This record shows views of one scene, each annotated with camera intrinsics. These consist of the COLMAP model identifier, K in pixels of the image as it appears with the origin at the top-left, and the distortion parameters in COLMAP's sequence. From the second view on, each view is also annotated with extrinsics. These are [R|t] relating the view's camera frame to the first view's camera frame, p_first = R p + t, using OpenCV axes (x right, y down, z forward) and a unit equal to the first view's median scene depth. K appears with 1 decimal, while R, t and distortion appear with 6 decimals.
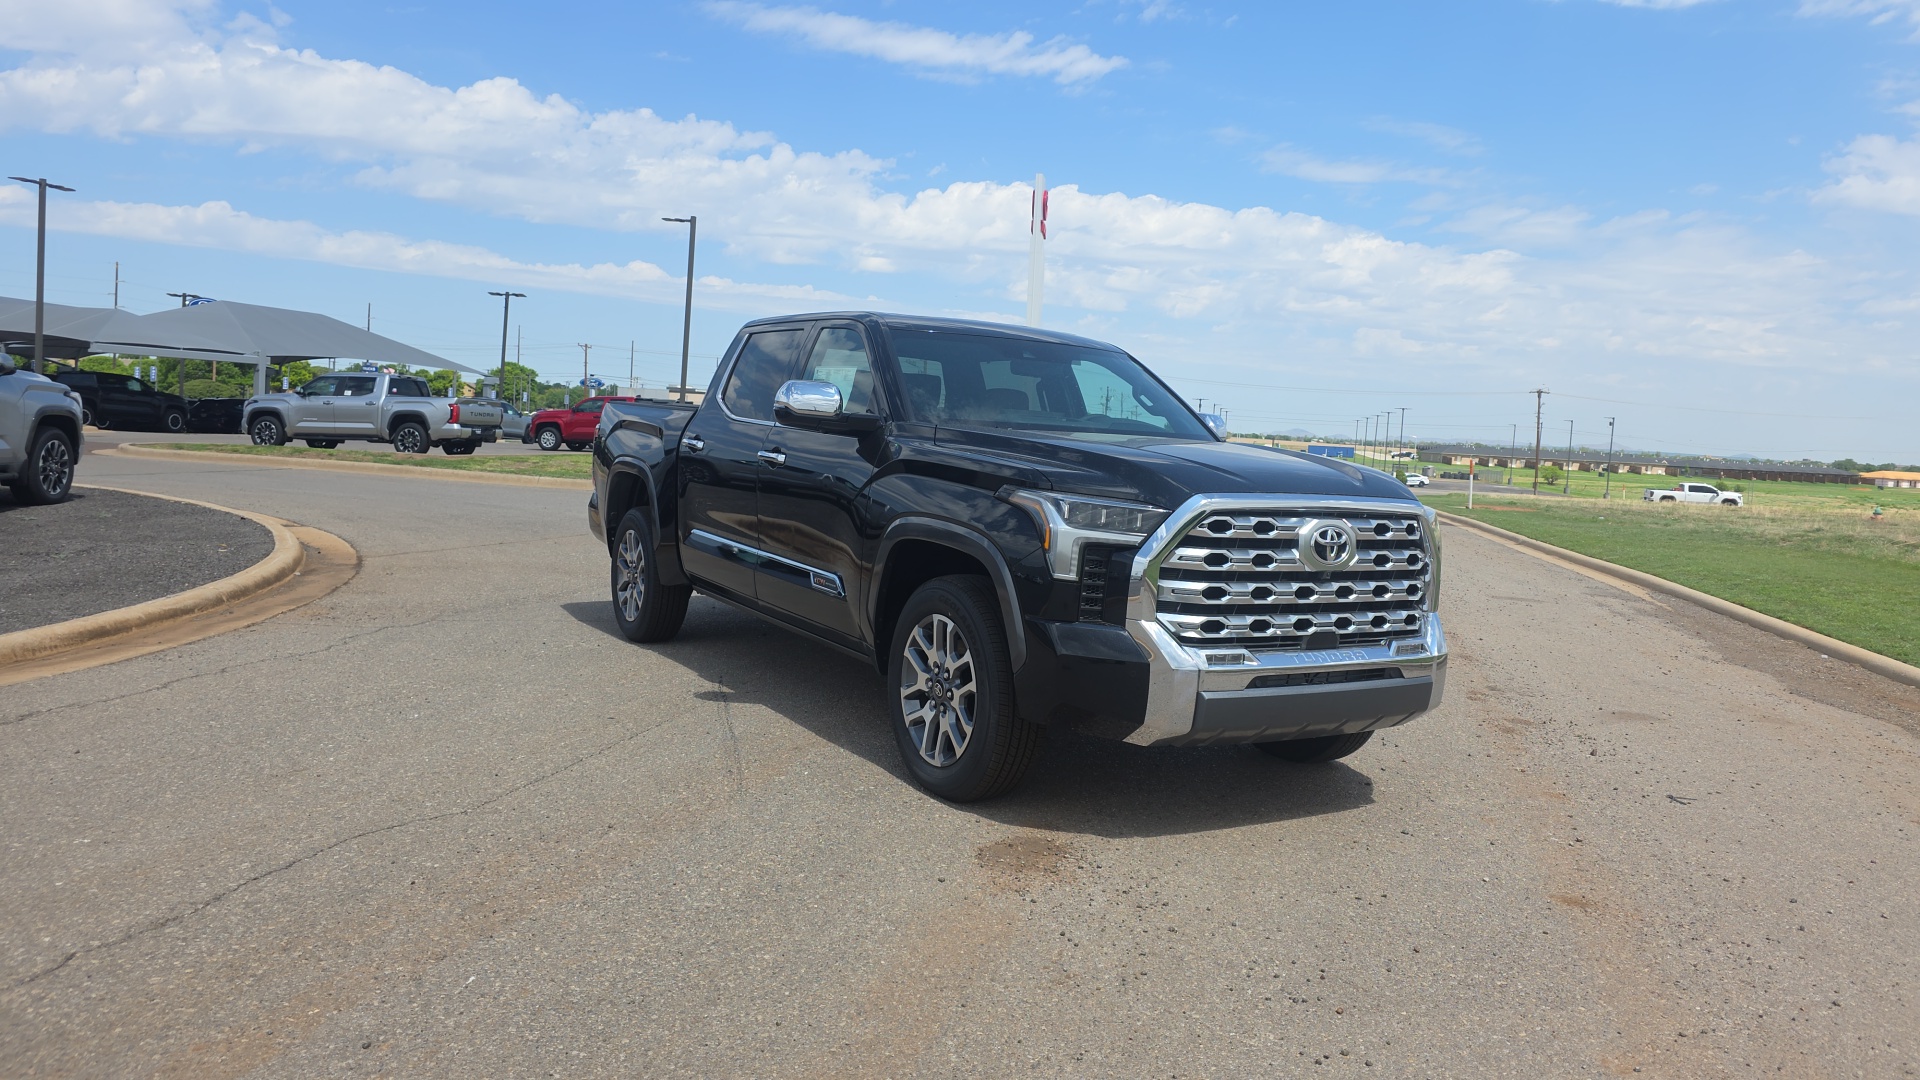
lens RADIAL K [[1302.4, 0, 1029.8], [0, 1302.4, 561.4], [0, 0, 1]] dist [0.052147, -0.050075]
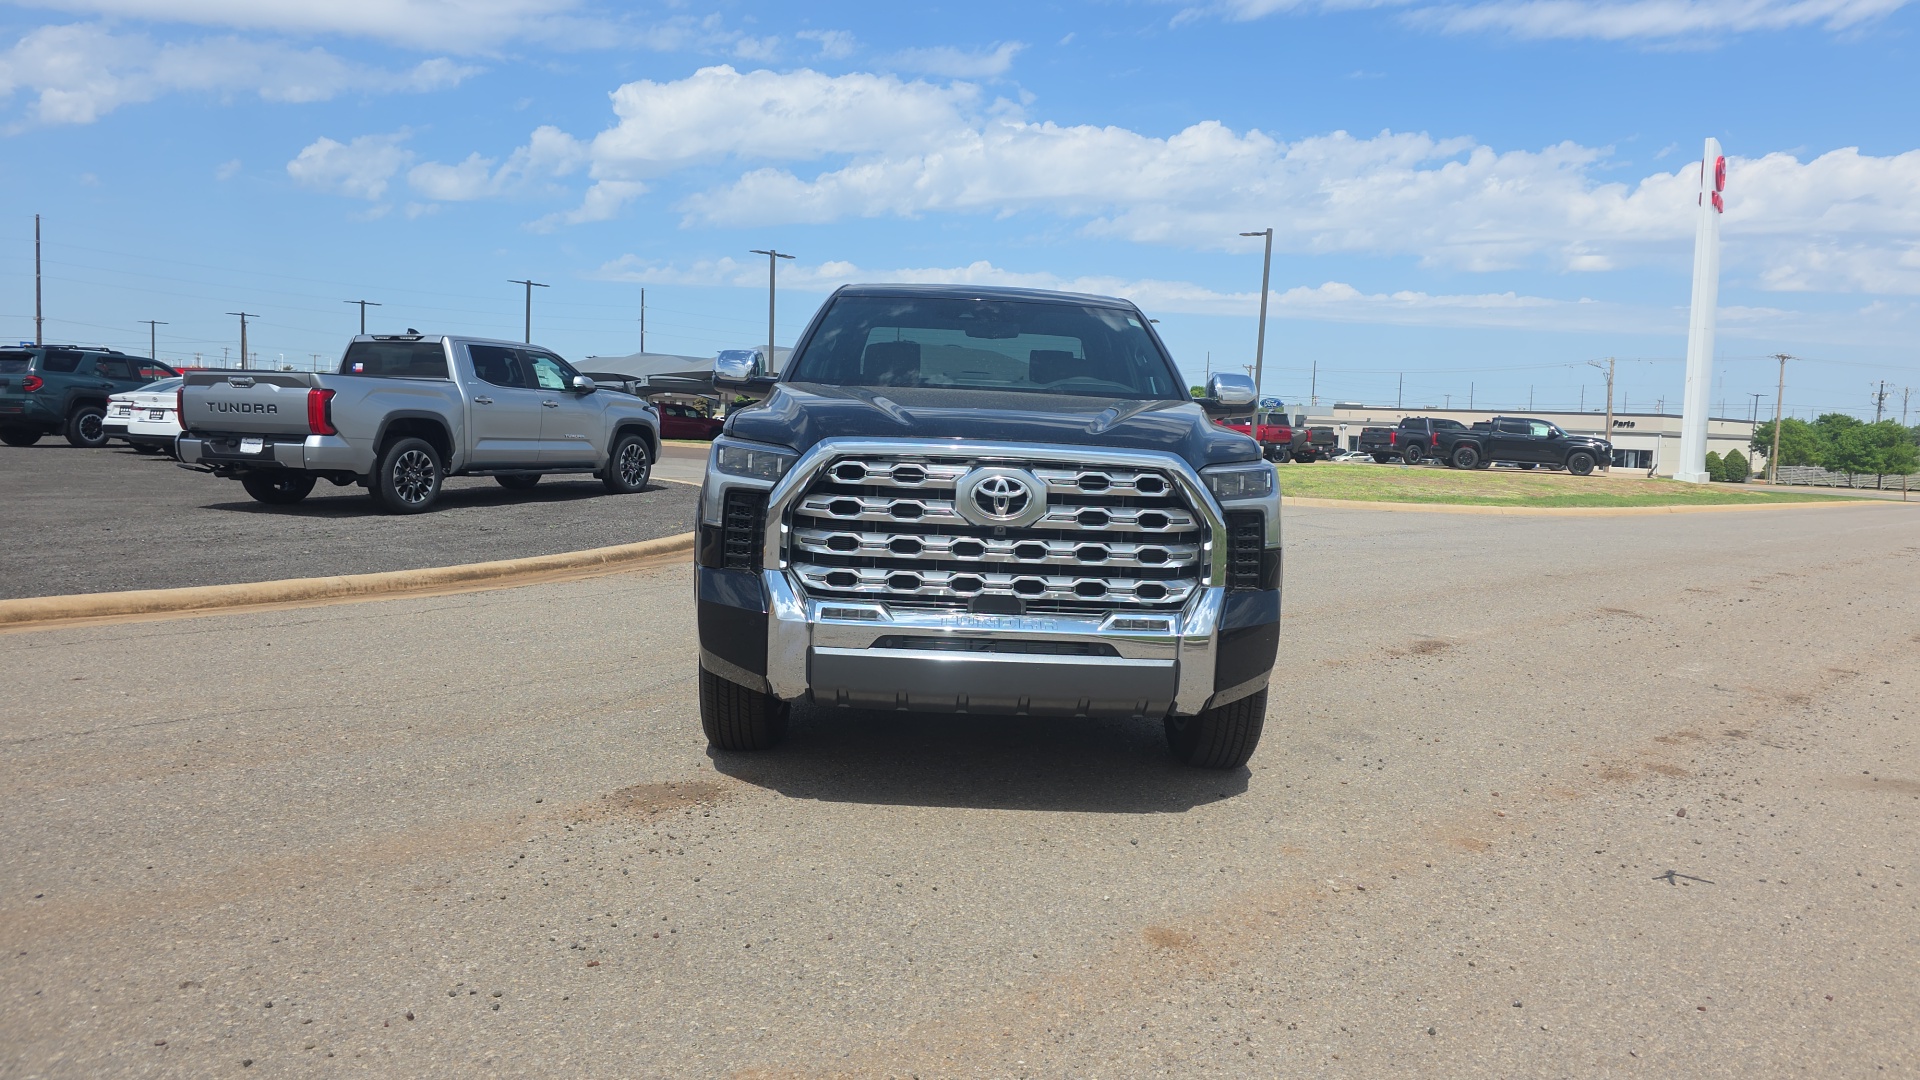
lens RADIAL K [[1302.4, 0, 1008.5], [0, 1302.4, 566.8], [0, 0, 1]] dist [0.052147, -0.050075]
pose [[0.855612, 0.035554, -0.516395, 0.653346], [-0.041114, 0.999154, 0.000670, 0.031945], [0.515983, 0.020658, 0.856350, 0.234404]]
